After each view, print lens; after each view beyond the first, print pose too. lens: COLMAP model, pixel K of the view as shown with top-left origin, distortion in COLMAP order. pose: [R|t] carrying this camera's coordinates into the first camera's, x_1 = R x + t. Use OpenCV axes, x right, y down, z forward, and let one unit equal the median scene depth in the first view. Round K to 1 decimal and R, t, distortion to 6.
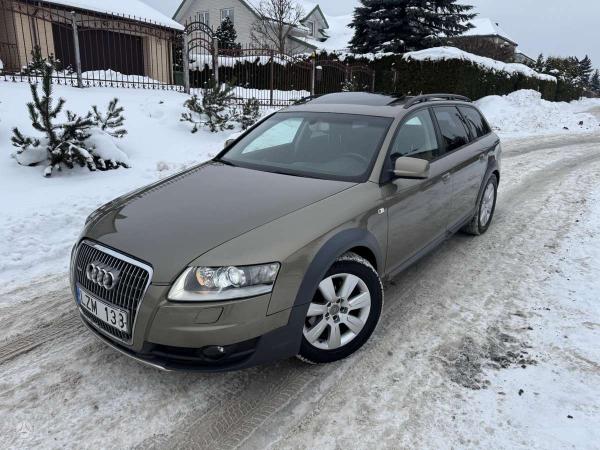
lens RADIAL K [[445.1, 0, 300.0], [0, 445.1, 225.0], [0, 0, 1]] dist [0.035859, -0.045669]
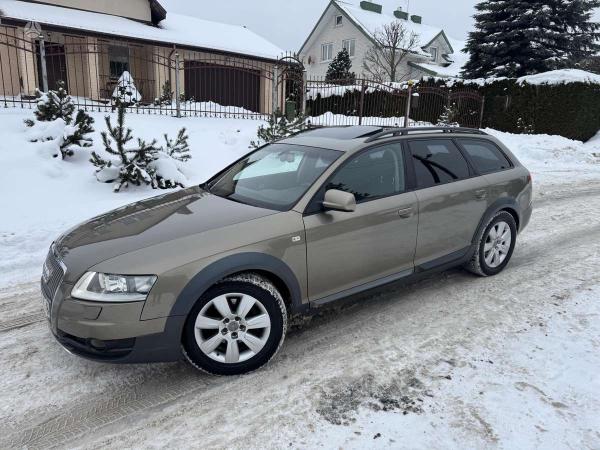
lens RADIAL K [[445.1, 0, 300.0], [0, 445.1, 225.0], [0, 0, 1]] dist [0.035859, -0.045669]
pose [[0.951623, 0.069338, -0.299344, 0.273907], [-0.084669, 0.995664, -0.038538, -0.013956], [0.295374, 0.062019, 0.953367, -0.000826]]
